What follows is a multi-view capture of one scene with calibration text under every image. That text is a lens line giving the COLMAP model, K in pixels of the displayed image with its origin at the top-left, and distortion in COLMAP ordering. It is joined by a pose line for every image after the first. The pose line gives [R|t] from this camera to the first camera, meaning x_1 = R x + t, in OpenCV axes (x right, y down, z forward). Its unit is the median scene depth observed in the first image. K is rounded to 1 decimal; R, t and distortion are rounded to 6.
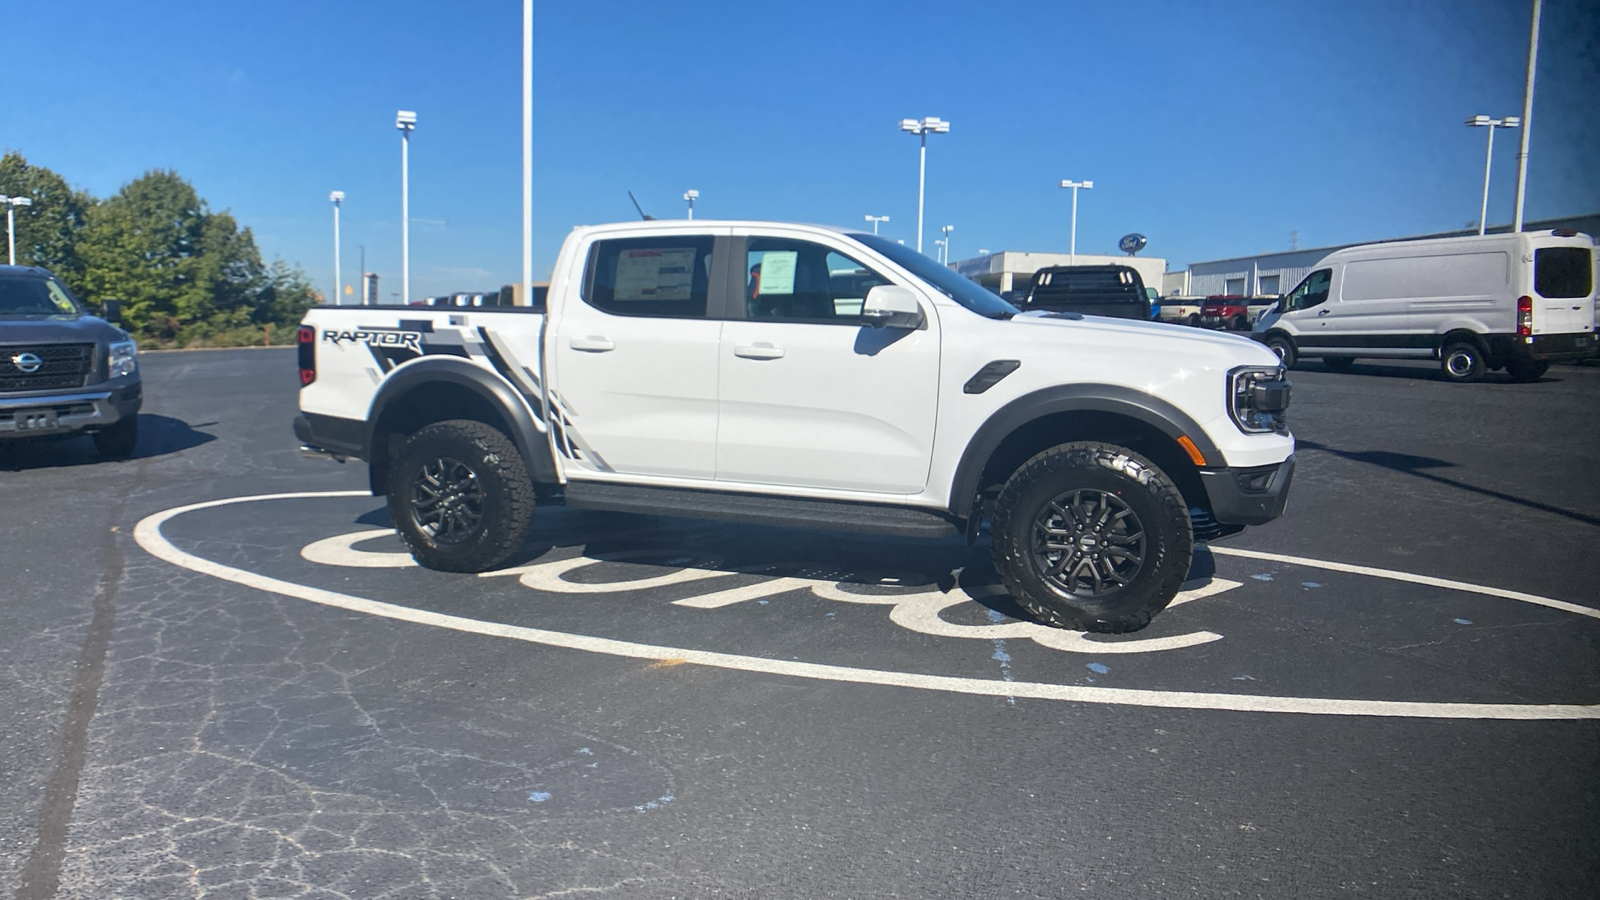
lens RADIAL K [[1045.3, 0, 776.9], [0, 1045.3, 422.8], [0, 0, 1]] dist [0.005142, -0.032827]
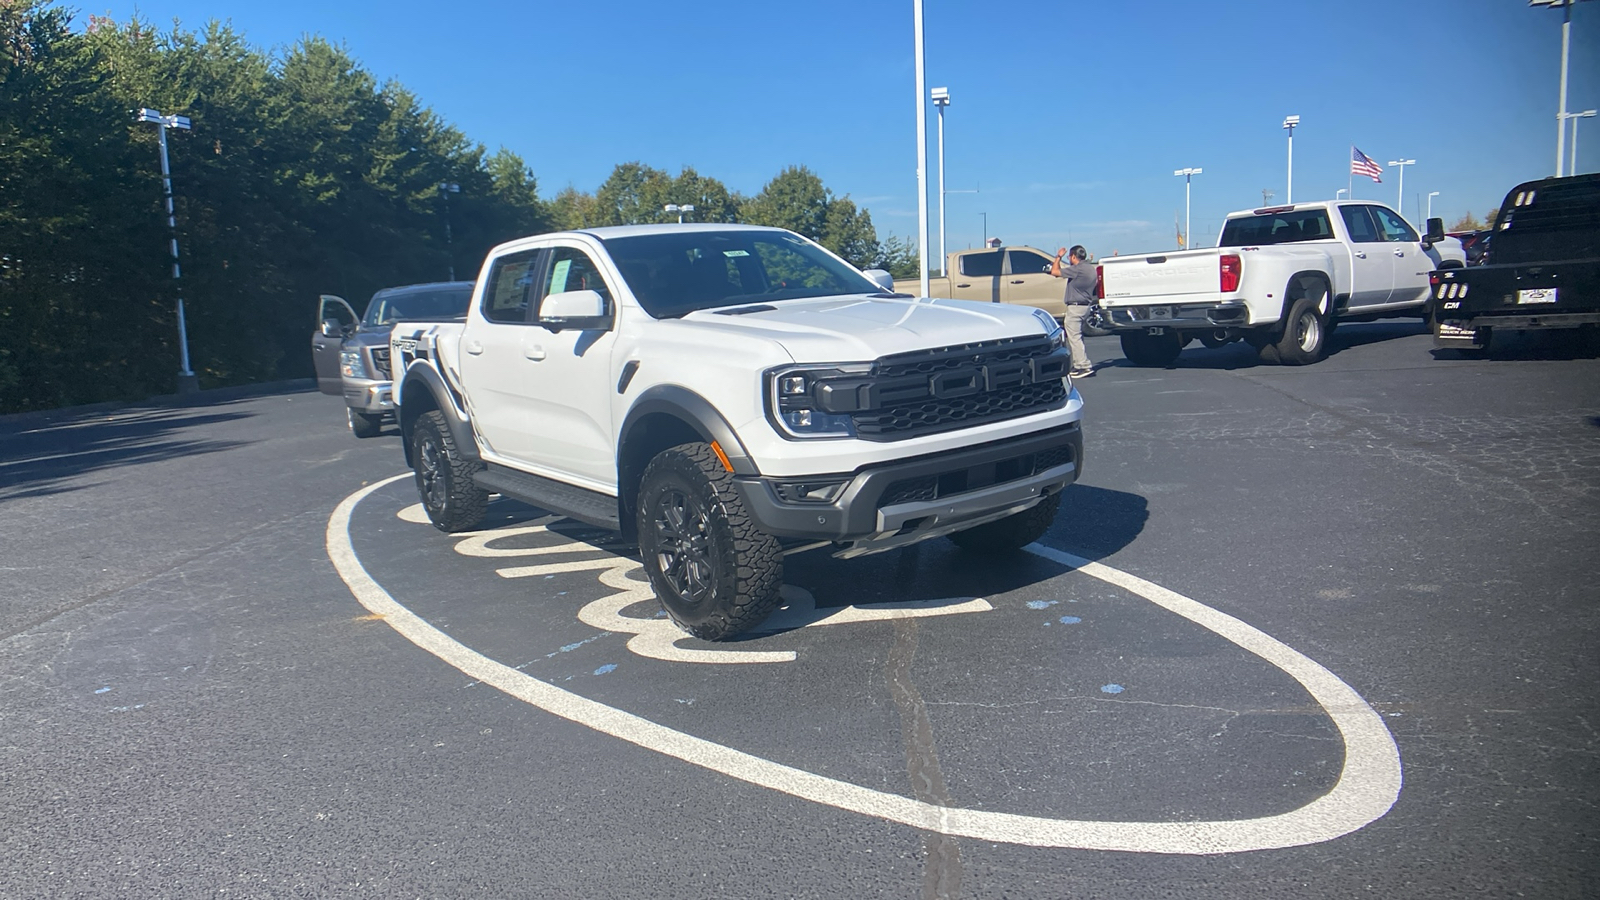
lens RADIAL K [[1053.7, 0, 787.6], [0, 1053.7, 422.3], [0, 0, 1]] dist [0.009259, -0.035267]
pose [[0.825326, 0.011310, -0.564543, 0.746082], [0.011797, 0.999236, 0.037265, -0.029596], [0.564533, -0.037416, 0.824562, 0.194336]]
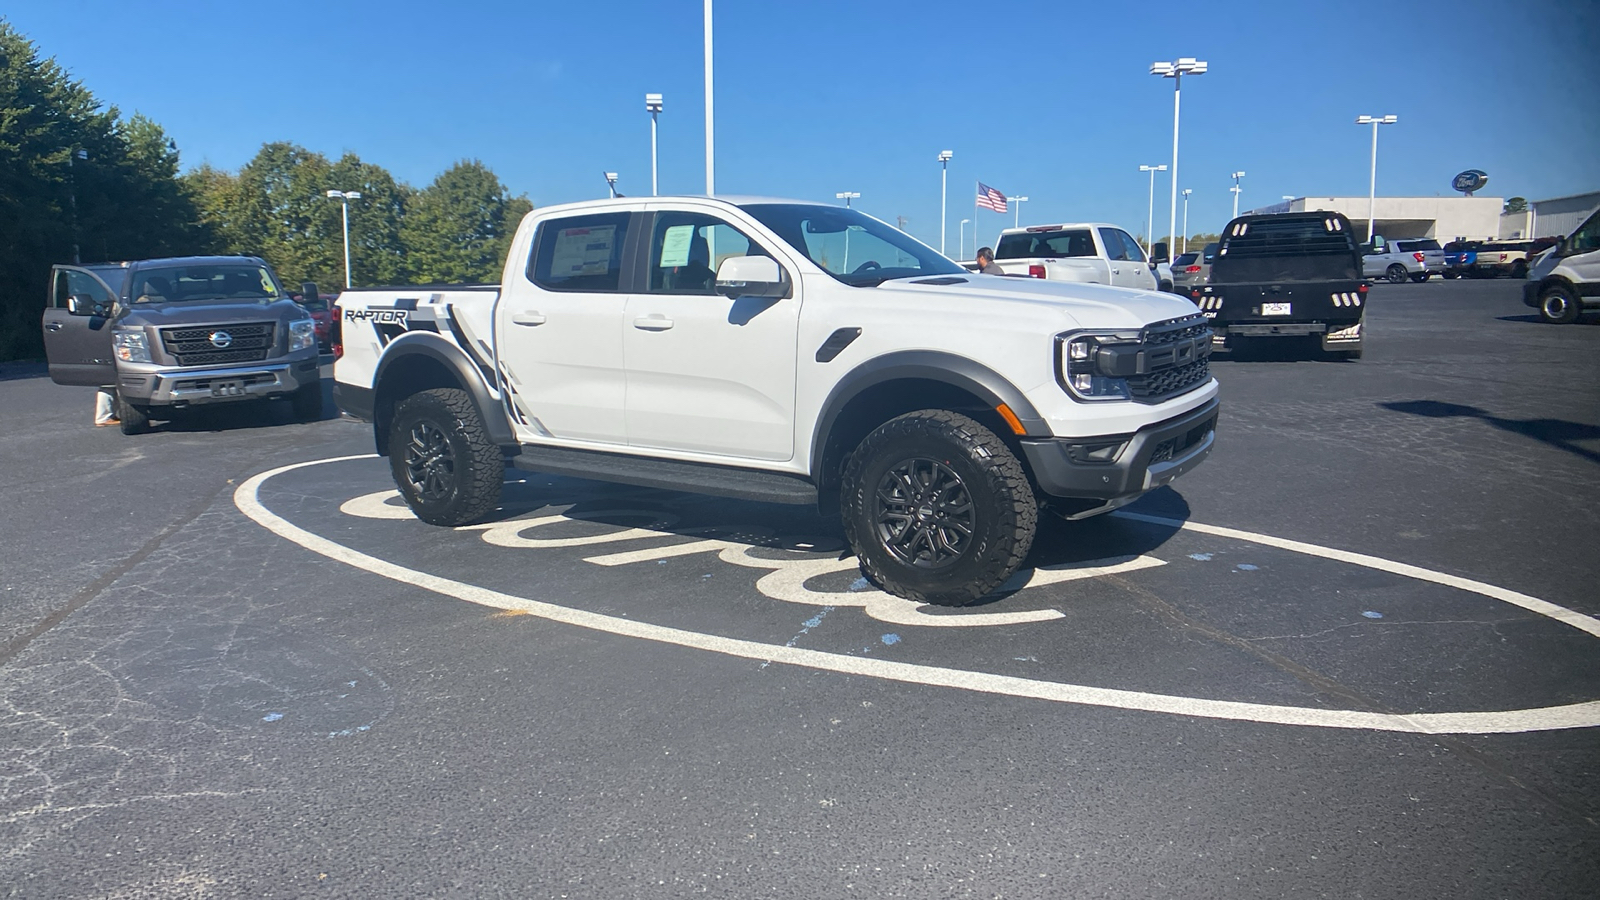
lens RADIAL K [[1048.0, 0, 796.0], [0, 1048.0, 406.1], [0, 0, 1]] dist [0.009171, -0.041646]
pose [[0.967269, 0.000772, -0.253752, 0.342561], [0.004059, 0.999820, 0.018518, -0.003083], [0.253721, -0.018942, 0.967092, 0.018828]]
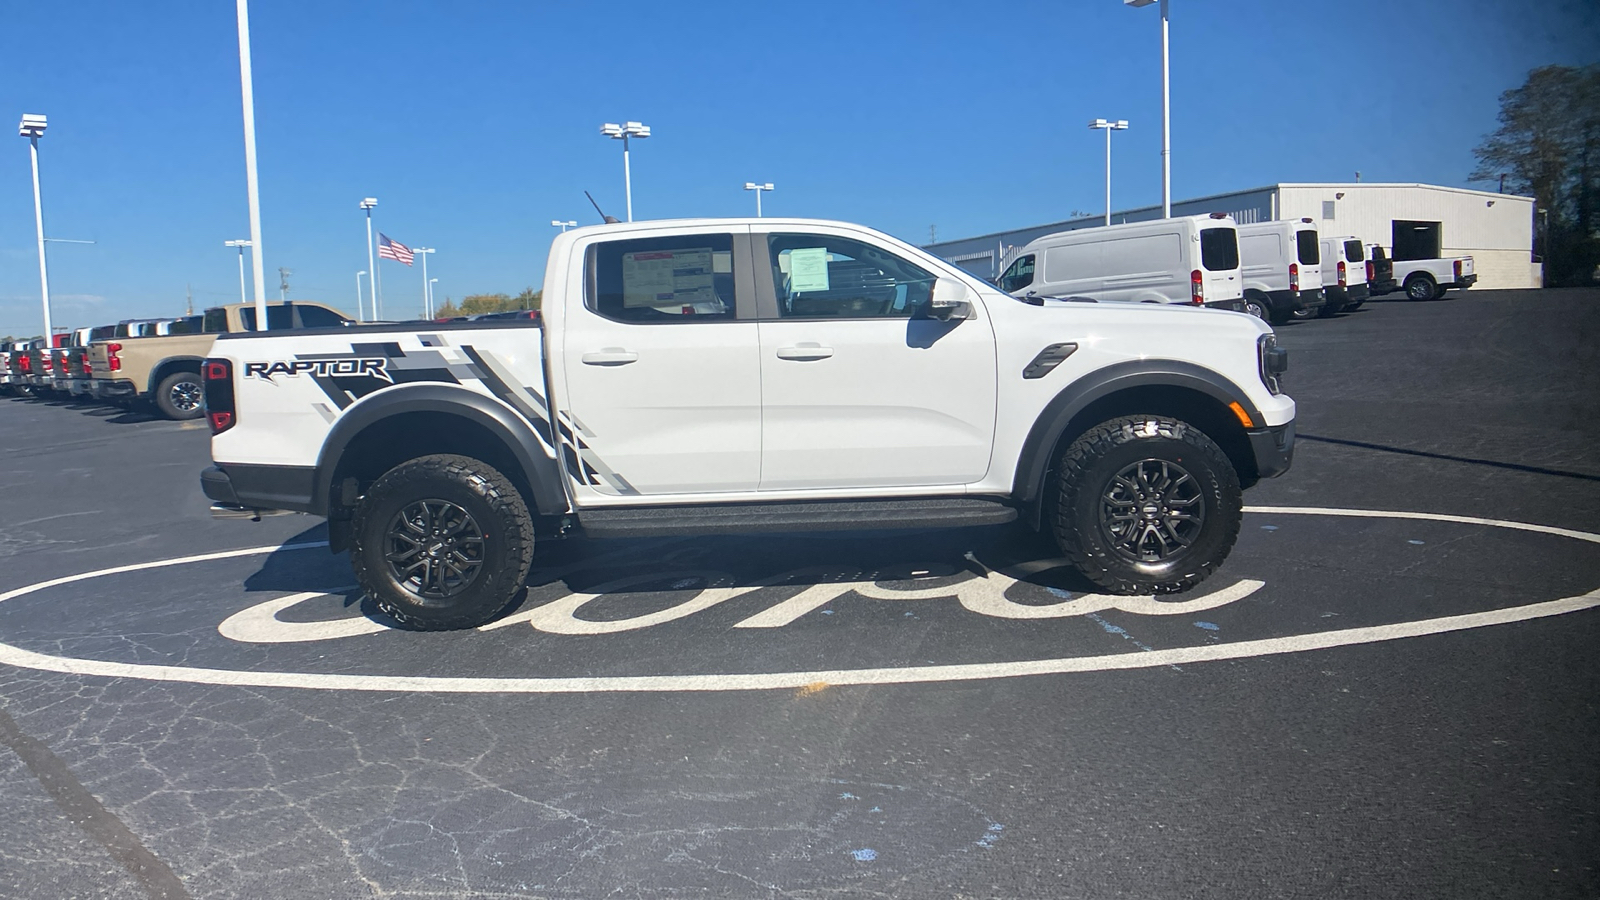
lens RADIAL K [[1034.1, 0, 782.6], [0, 1034.1, 403.0], [0, 0, 1]] dist [0.002729, -0.021404]
pose [[0.948908, -0.080663, 0.305069, -0.291539], [0.086783, 0.996206, -0.006530, -0.015040], [-0.303385, 0.032671, 0.952308, 0.091540]]
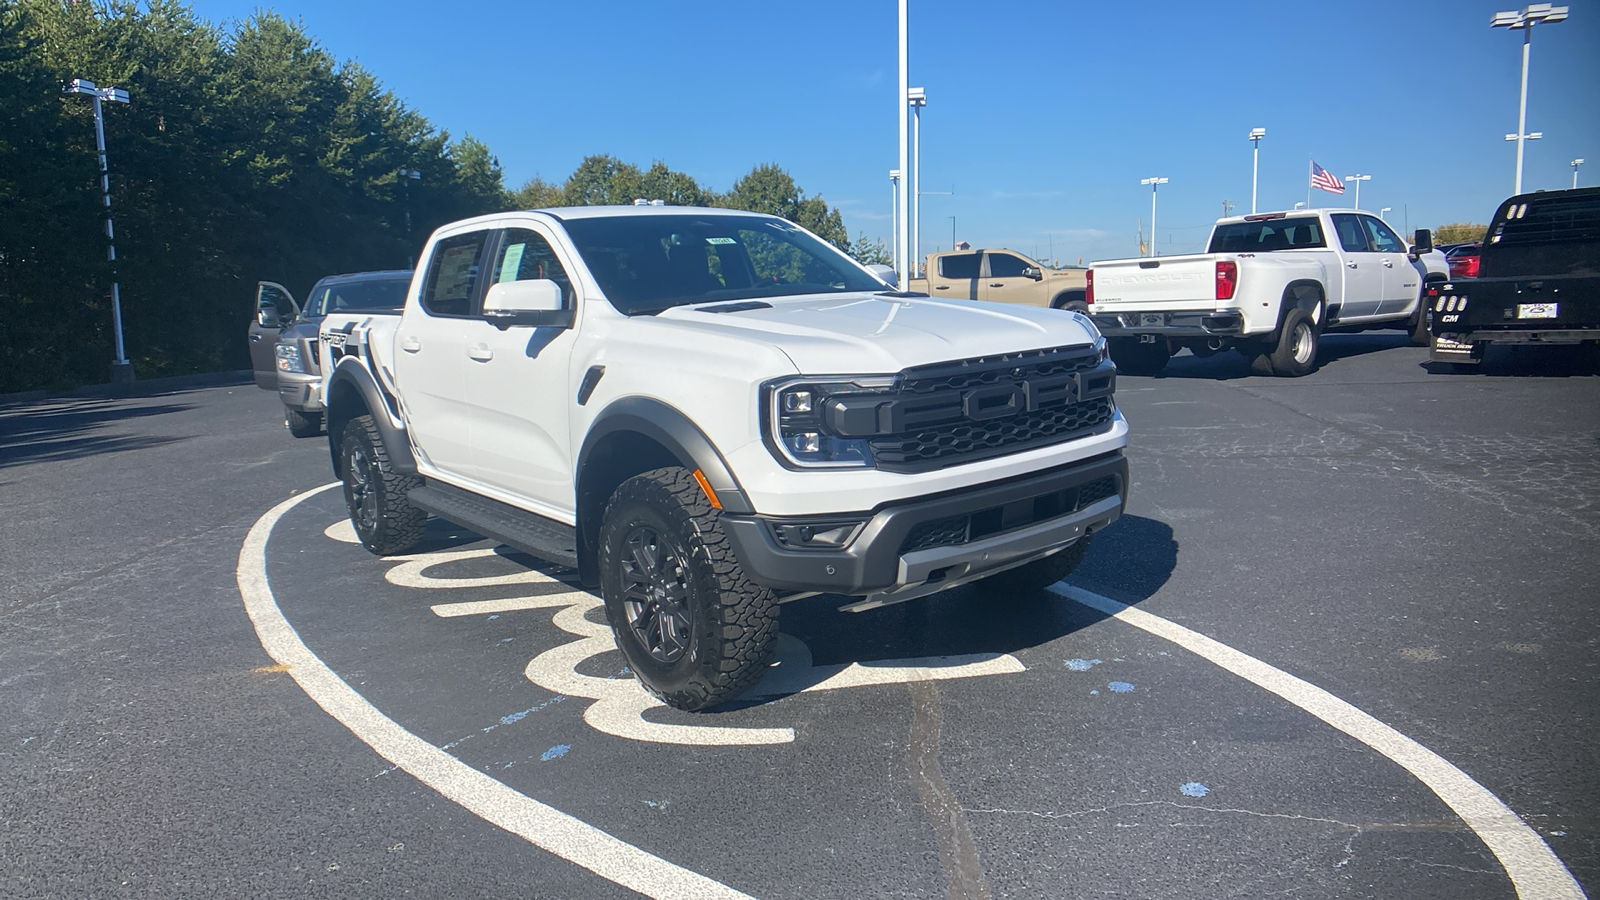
lens RADIAL K [[1046.0, 0, 818.4], [0, 1046.0, 425.6], [0, 0, 1]] dist [0.007782, -0.031172]
pose [[0.858091, 0.026545, -0.512811, 0.648054], [-0.005747, 0.999097, 0.042099, -0.039153], [0.513465, -0.033178, 0.857469, 0.303313]]
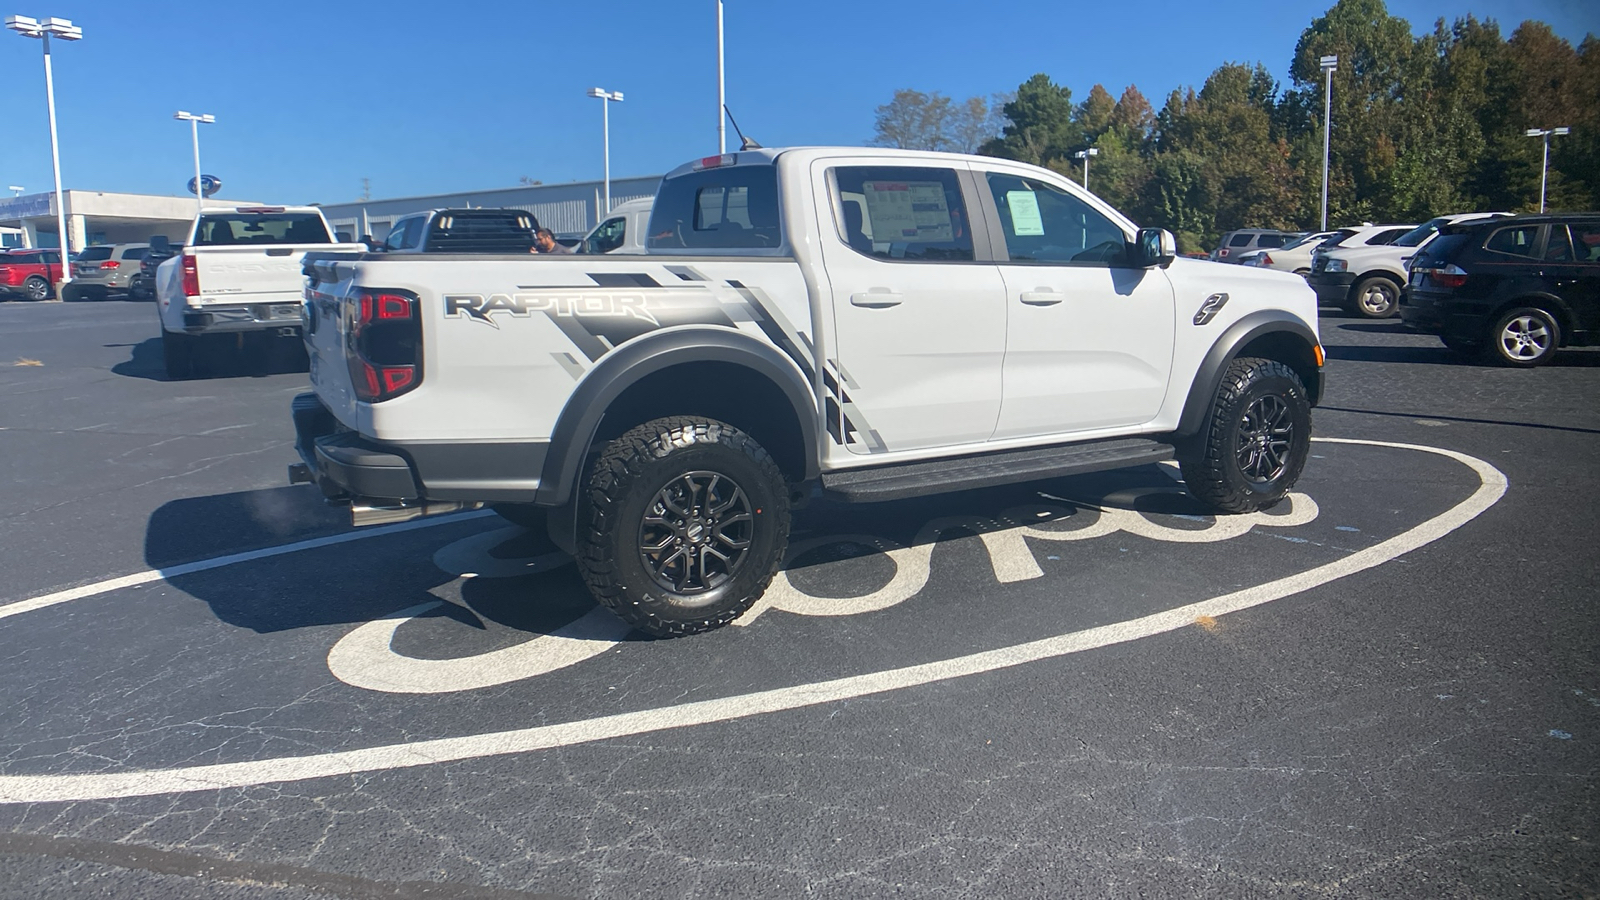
lens RADIAL K [[1029.2, 0, 792.5], [0, 1029.2, 394.9], [0, 0, 1]] dist [0.007815, -0.019961]
pose [[0.648573, -0.113070, 0.752708, -0.772870], [0.093056, 0.993265, 0.069024, -0.057630], [-0.755443, 0.025277, 0.654727, 0.497062]]
